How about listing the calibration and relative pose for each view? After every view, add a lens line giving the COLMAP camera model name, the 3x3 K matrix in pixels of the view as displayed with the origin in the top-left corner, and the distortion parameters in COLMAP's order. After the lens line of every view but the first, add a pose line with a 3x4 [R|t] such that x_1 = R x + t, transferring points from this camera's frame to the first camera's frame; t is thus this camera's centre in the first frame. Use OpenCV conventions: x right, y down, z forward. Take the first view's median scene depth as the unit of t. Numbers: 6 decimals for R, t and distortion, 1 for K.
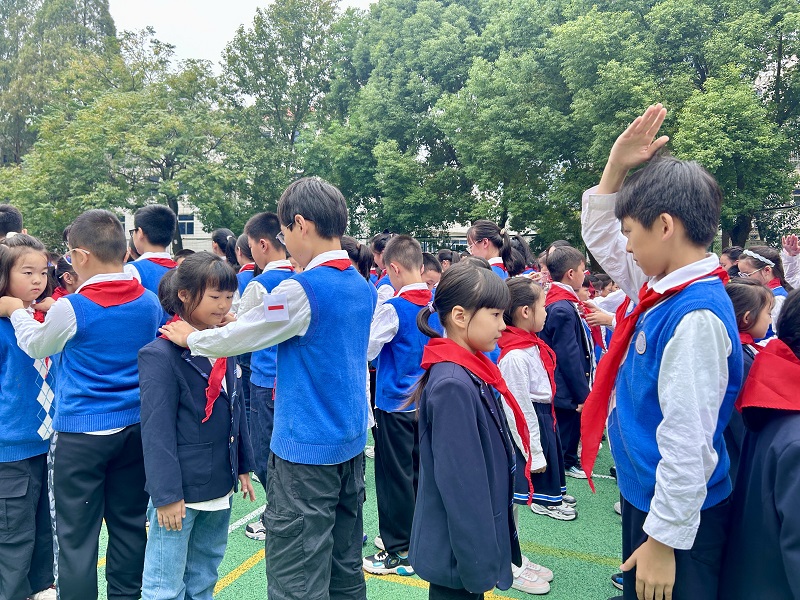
lens RADIAL K [[612.3, 0, 400.3], [0, 612.3, 299.3], [0, 0, 1]] dist [0.033514, -0.047979]
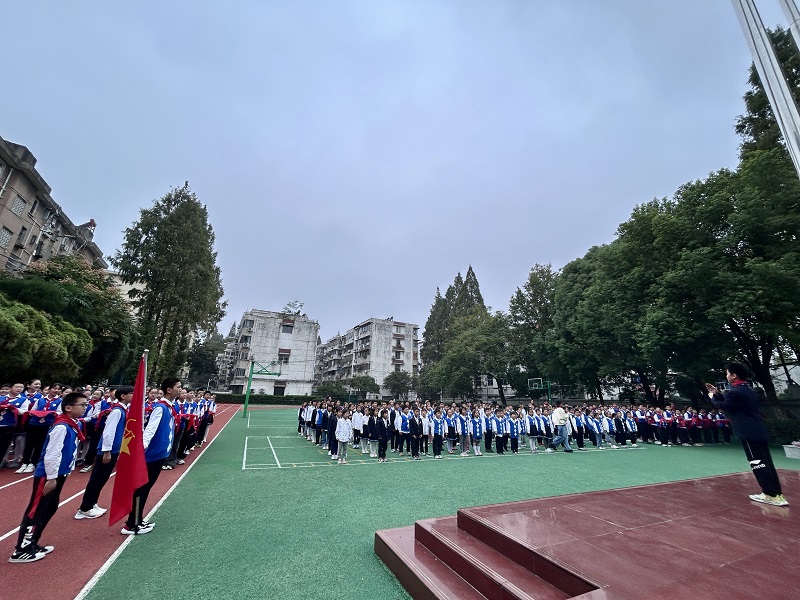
lens RADIAL K [[335.5, 0, 401.5], [0, 335.5, 299.5], [0, 0, 1]] dist [0.016992, 0.000344]
pose [[0.692550, -0.205810, -0.691388, 0.380838], [-0.035648, 0.947502, -0.317757, 0.001863], [0.720488, 0.244710, 0.648856, -0.169616]]
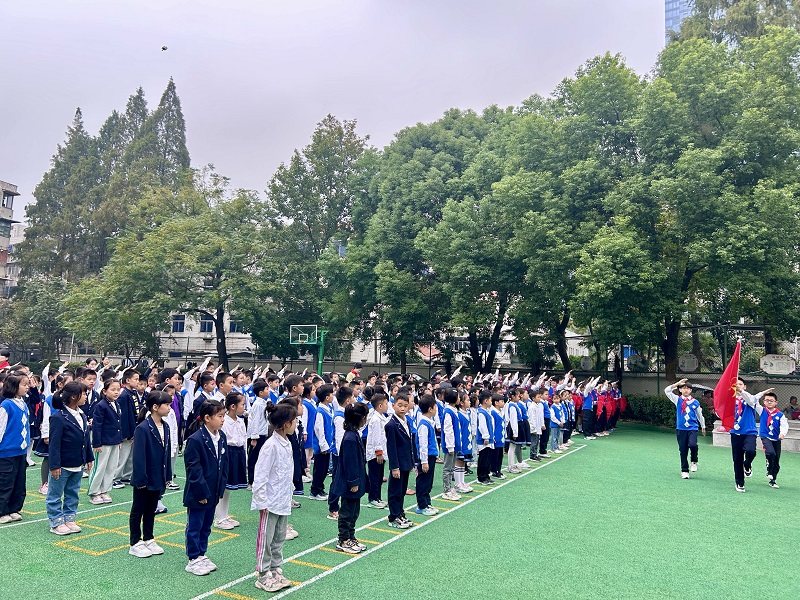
lens RADIAL K [[612.3, 0, 400.9], [0, 612.3, 305.5], [0, 0, 1]] dist [0.033514, -0.047979]
pose [[0.994114, 0.011821, -0.107695, 0.120509], [-0.026963, 0.989749, -0.140251, -0.005321], [0.104933, 0.142330, 0.984241, -0.139615]]
